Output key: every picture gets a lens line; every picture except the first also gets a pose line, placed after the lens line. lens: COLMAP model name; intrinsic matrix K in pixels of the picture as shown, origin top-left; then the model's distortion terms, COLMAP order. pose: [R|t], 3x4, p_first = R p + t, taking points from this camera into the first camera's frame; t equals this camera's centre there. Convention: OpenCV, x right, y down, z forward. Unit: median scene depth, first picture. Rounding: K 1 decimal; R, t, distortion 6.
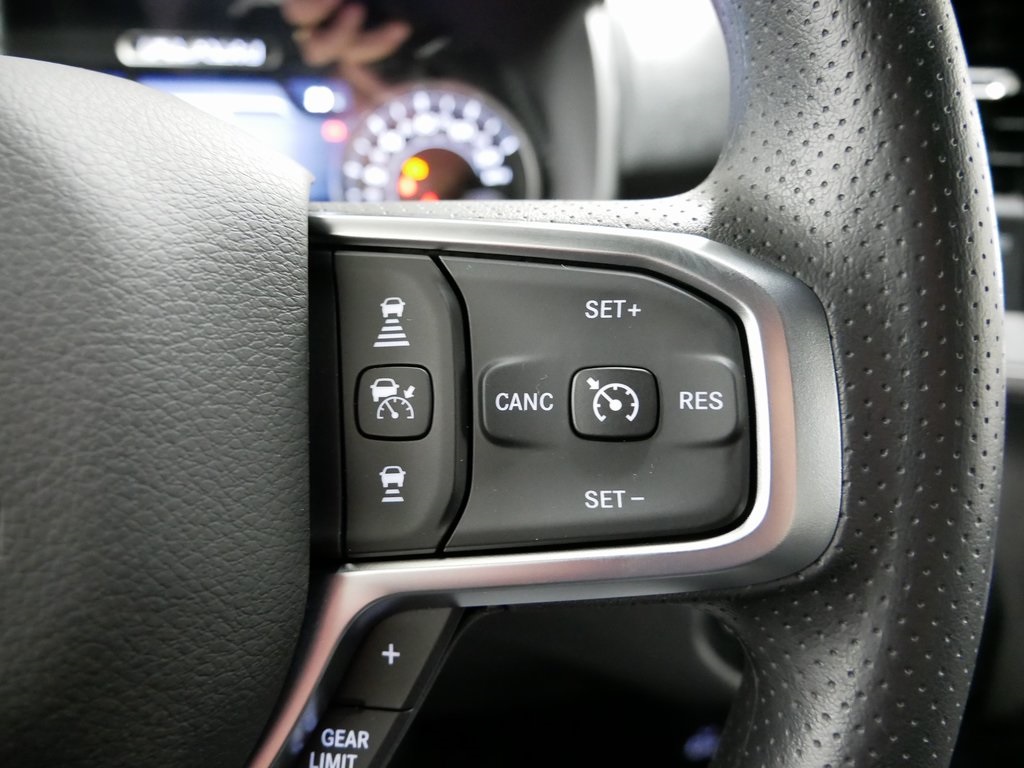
lens RADIAL K [[720.2, 0, 512.0], [0, 720.2, 384.0], [0, 0, 1]] dist [-0.056762, 0.026473]
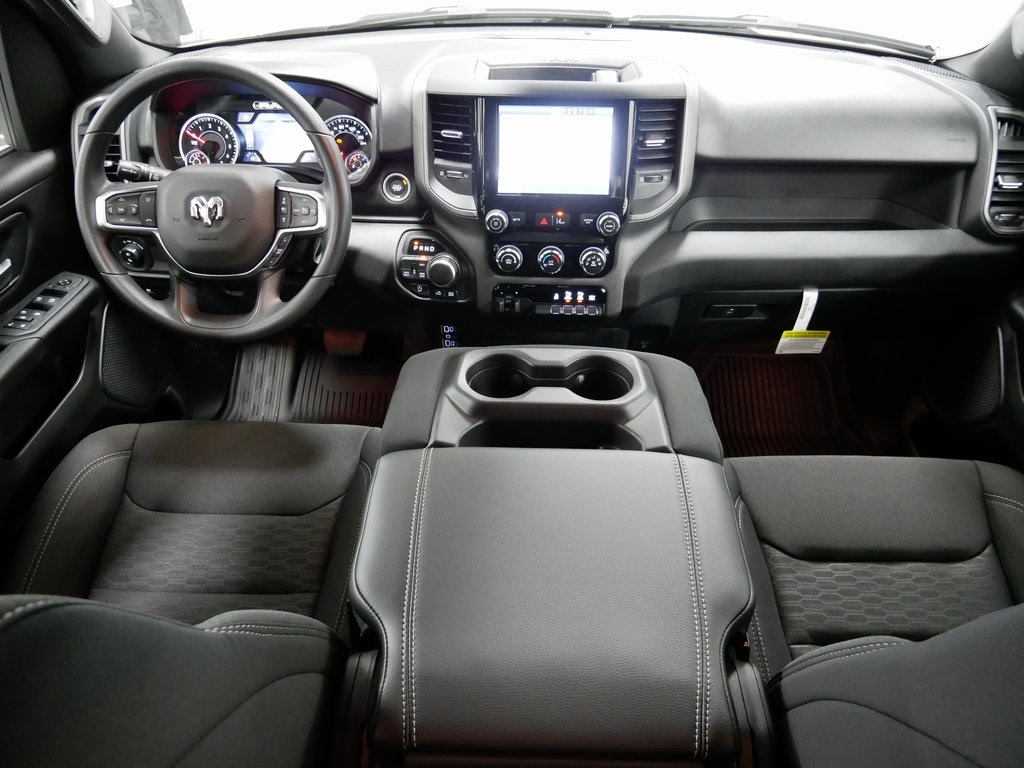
lens RADIAL K [[720.2, 0, 512.0], [0, 720.2, 384.0], [0, 0, 1]] dist [-0.056762, 0.026473]
pose [[0.984005, 0.079651, -0.159344, 4.054777], [-0.042792, 0.973970, 0.222601, 0.033766], [0.172926, -0.212222, 0.961800, -7.203367]]
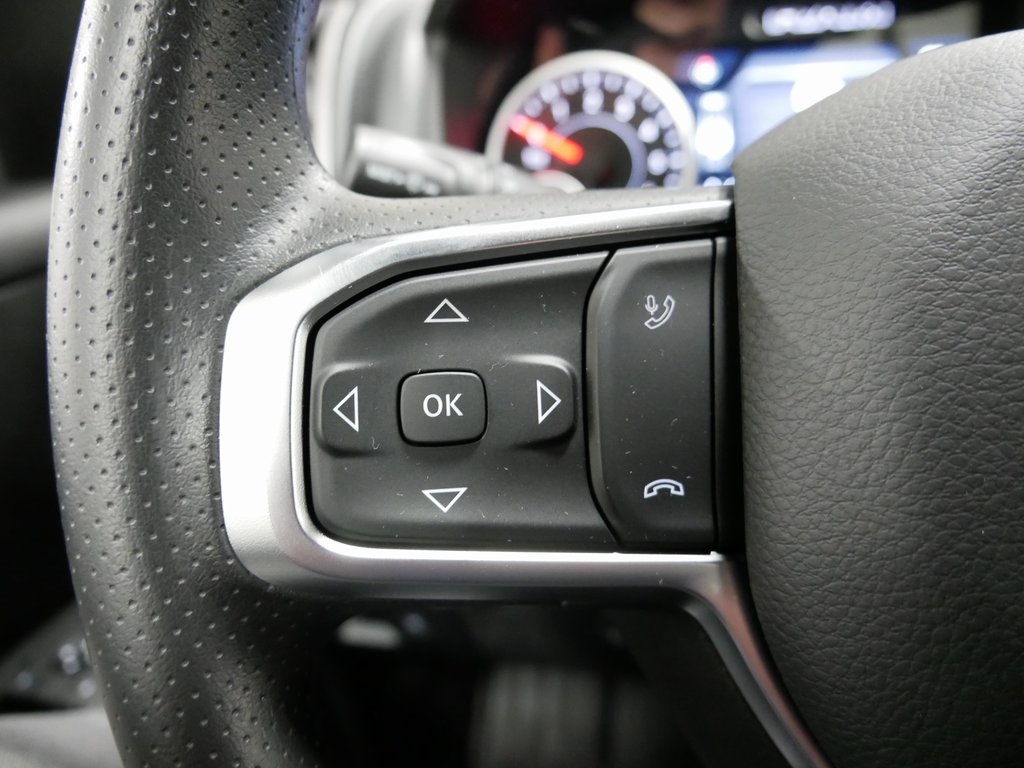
lens RADIAL K [[720.2, 0, 512.0], [0, 720.2, 384.0], [0, 0, 1]] dist [-0.056762, 0.026473]
pose [[0.956865, 0.014365, -0.290179, -1.736499], [-0.007083, 0.999633, 0.026129, 0.036282], [0.290448, -0.022947, 0.956616, -0.249860]]
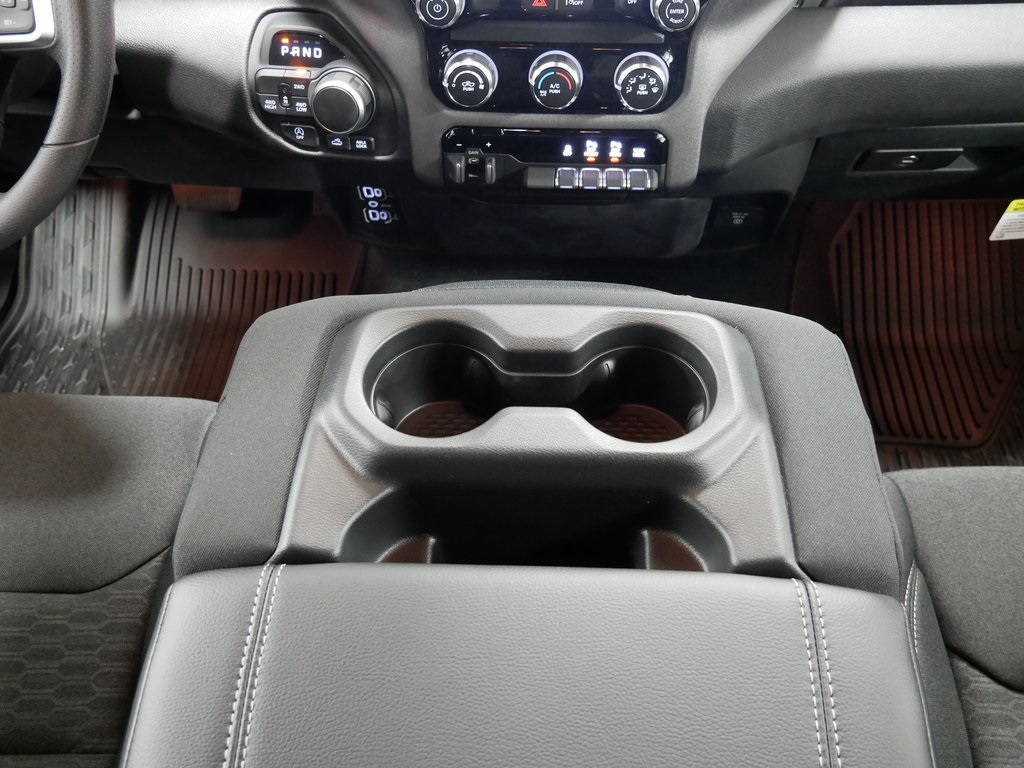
lens RADIAL K [[1005.4, 0, 512.0], [0, 1005.4, 384.0], [0, 0, 1]] dist [0.005628, -0.005575]
pose [[0.980438, 0.111104, -0.162472, 3.914114], [-0.028525, 0.896942, 0.441227, -0.581798], [0.194750, -0.427962, 0.882565, -4.207567]]
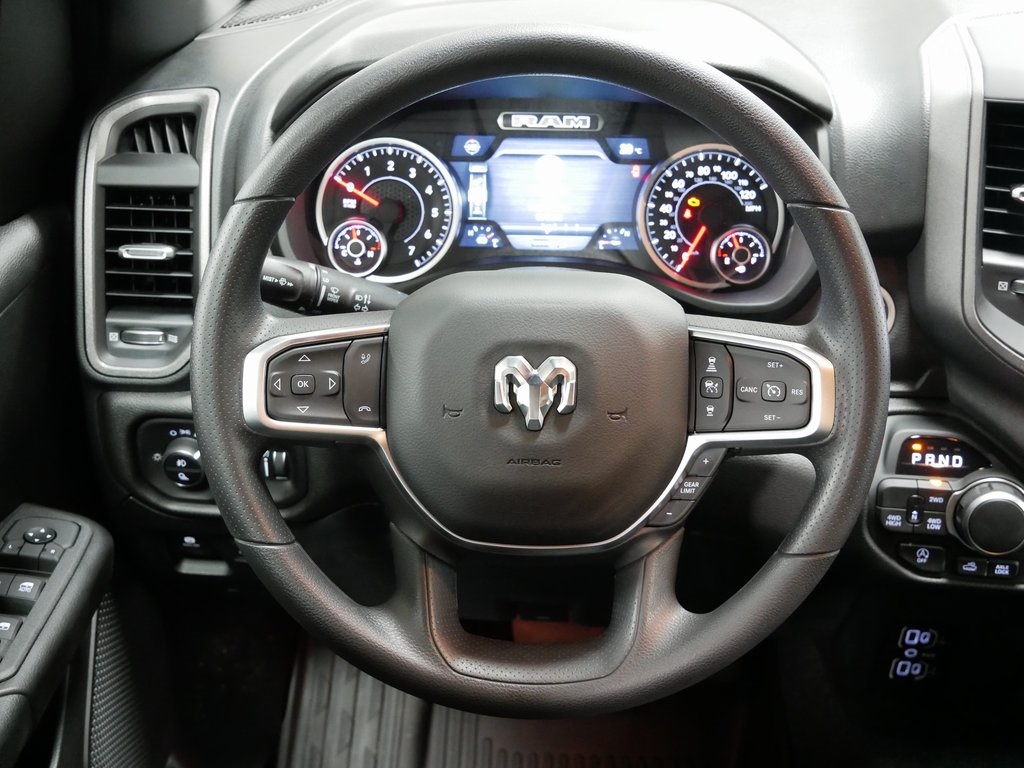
lens RADIAL K [[1472.5, 0, 512.0], [0, 1472.5, 384.0], [0, 0, 1]] dist [0.030818, 0.005095]
pose [[0.982694, 0.052259, -0.177711, 0.154338], [-0.041645, 0.997148, 0.062939, -0.399714], [0.180493, -0.054449, 0.982068, -6.167206]]
